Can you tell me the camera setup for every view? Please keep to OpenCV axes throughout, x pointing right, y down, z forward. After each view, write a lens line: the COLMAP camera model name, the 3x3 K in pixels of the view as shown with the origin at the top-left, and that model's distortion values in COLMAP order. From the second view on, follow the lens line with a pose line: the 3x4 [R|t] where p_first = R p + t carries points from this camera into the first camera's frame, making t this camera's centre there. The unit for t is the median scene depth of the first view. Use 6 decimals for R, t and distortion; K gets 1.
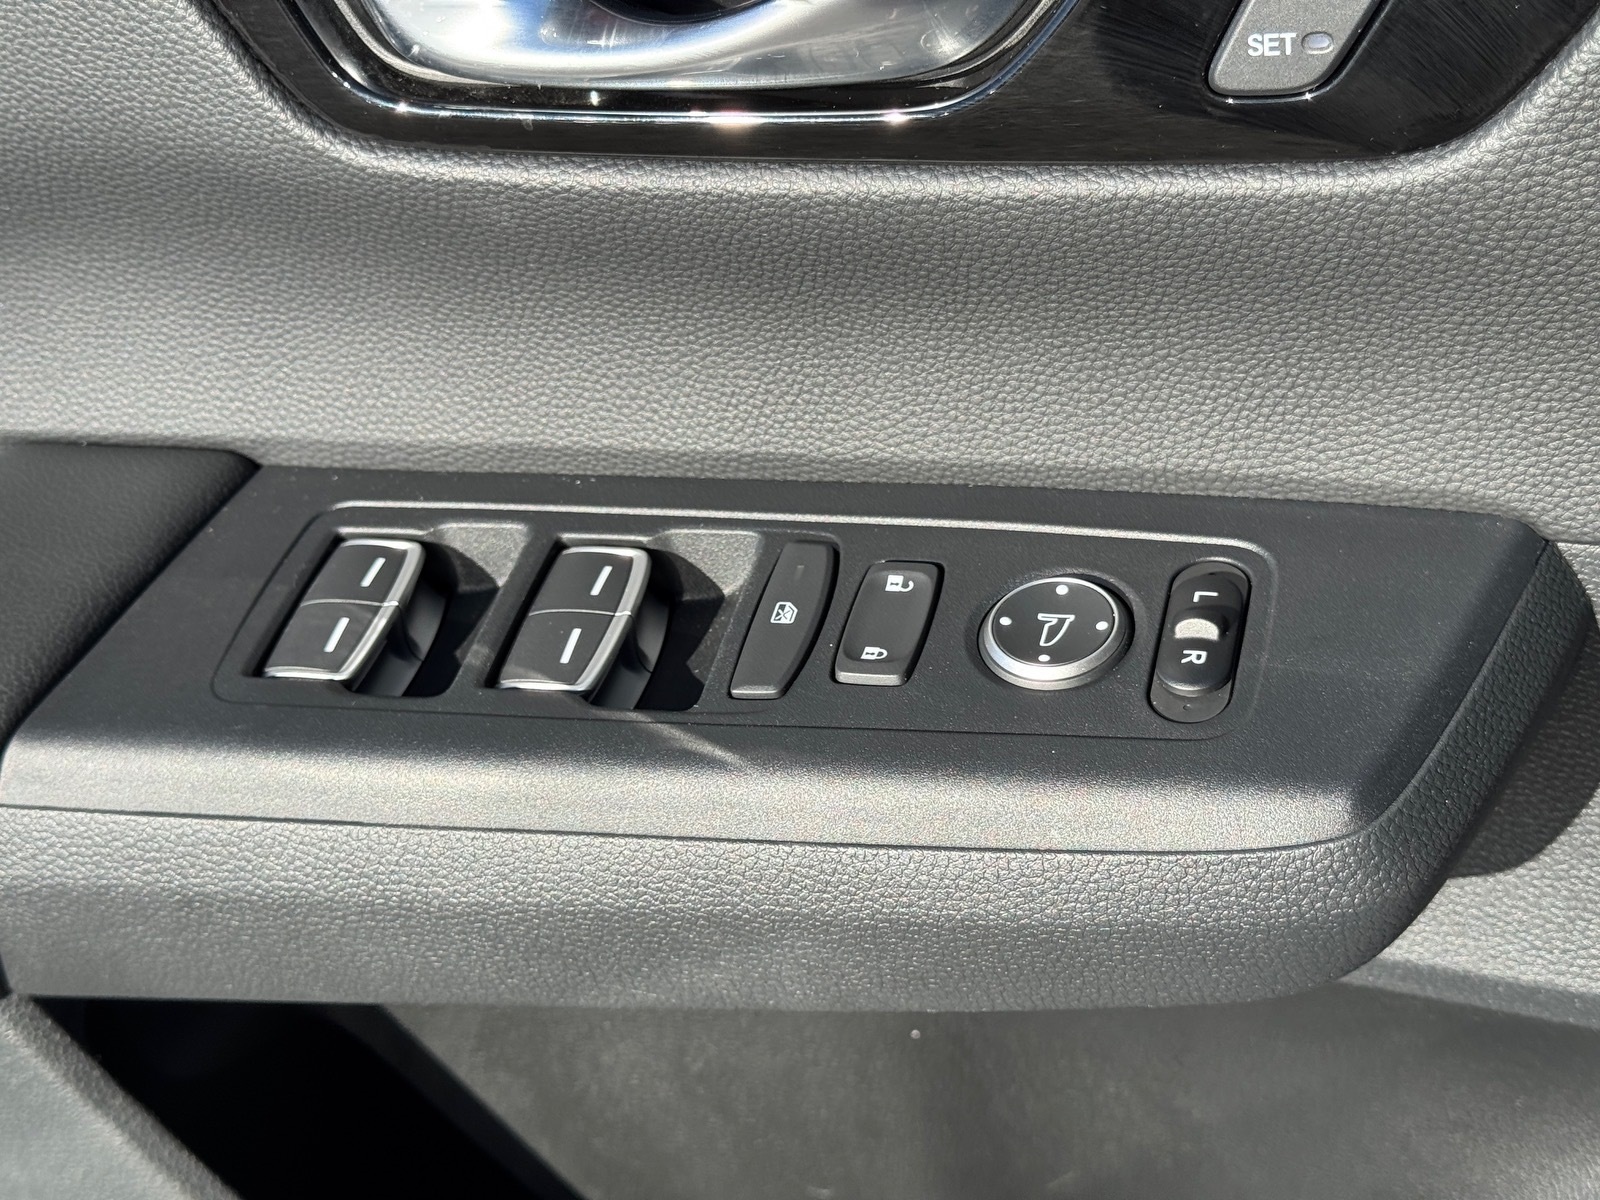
lens RADIAL K [[2319.0, 0, 779.1], [0, 2319.0, 575.3], [0, 0, 1]] dist [0.175240, -0.425061]
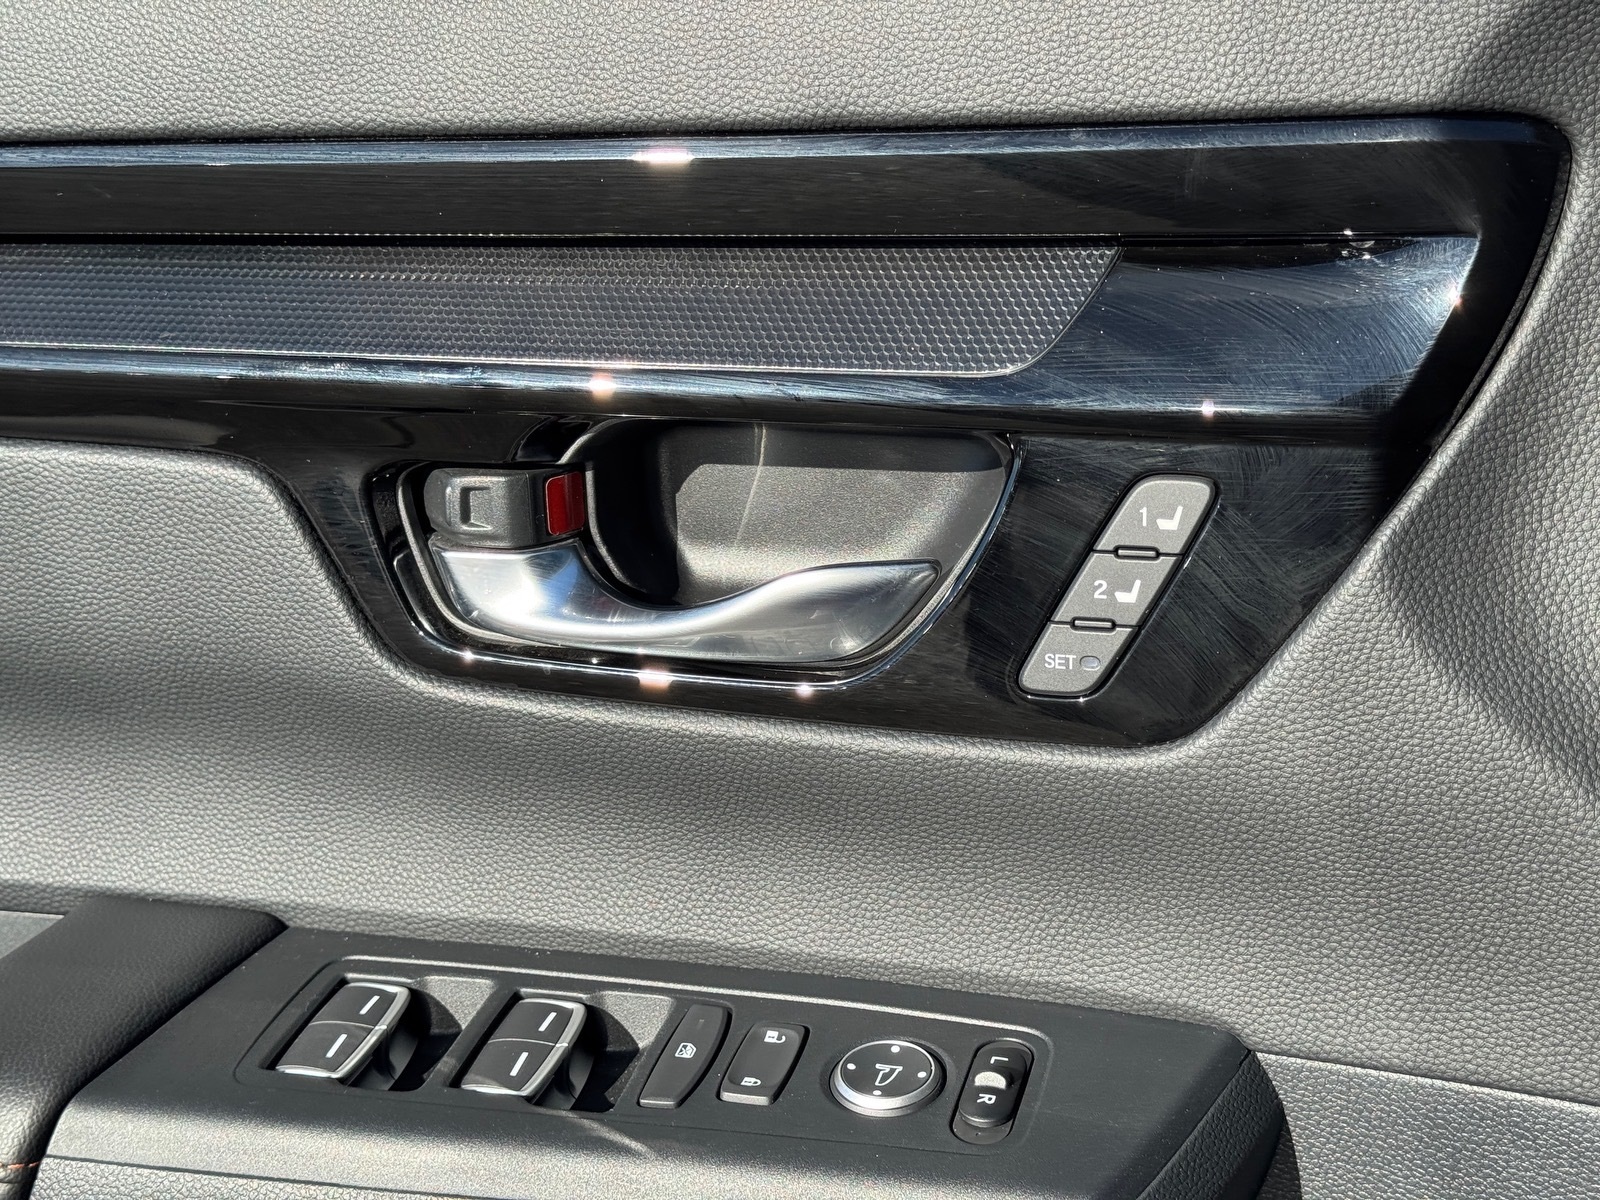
lens RADIAL K [[2319.0, 0, 779.1], [0, 2319.0, 575.3], [0, 0, 1]] dist [0.175240, -0.425061]
pose [[0.993025, 0.115708, 0.022635, -0.006566], [-0.102783, 0.943640, -0.314610, 0.173760], [-0.057762, 0.310089, 0.948951, -0.346038]]
